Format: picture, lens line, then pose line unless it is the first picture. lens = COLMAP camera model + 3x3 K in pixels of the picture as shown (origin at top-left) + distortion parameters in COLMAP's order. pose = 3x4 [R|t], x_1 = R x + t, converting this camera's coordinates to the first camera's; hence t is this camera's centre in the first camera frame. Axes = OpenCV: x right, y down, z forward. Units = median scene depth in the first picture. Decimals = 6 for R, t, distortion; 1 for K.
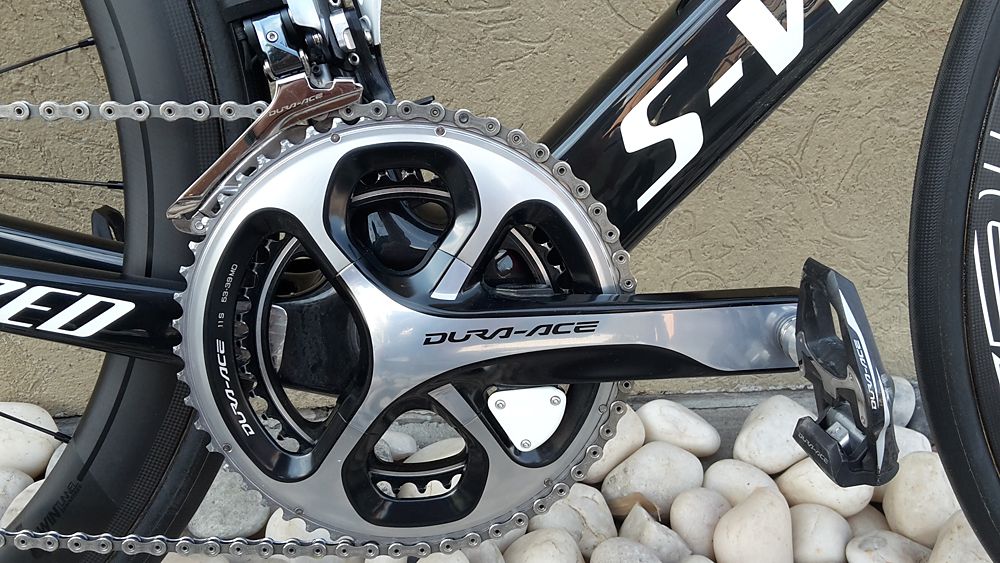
lens RADIAL K [[915.8, 0, 500.0], [0, 915.8, 281.5], [0, 0, 1]] dist [0.110205, -0.222109]
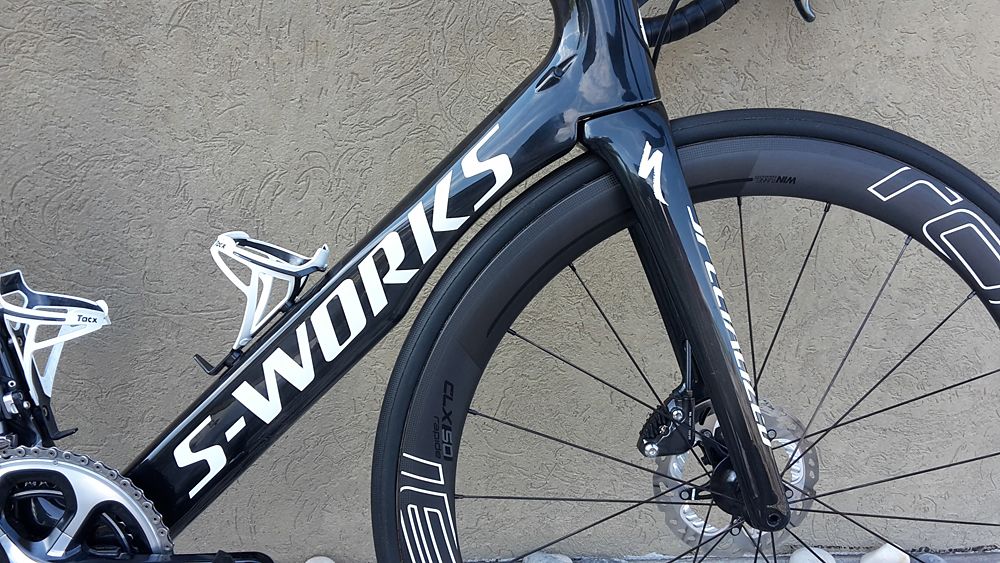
lens RADIAL K [[915.8, 0, 500.0], [0, 915.8, 281.5], [0, 0, 1]] dist [0.110205, -0.222109]
pose [[0.999072, 0.021063, -0.037565, 0.825964], [-0.024549, 0.995184, -0.094899, -0.347490], [0.035386, 0.095733, 0.994778, -0.783815]]
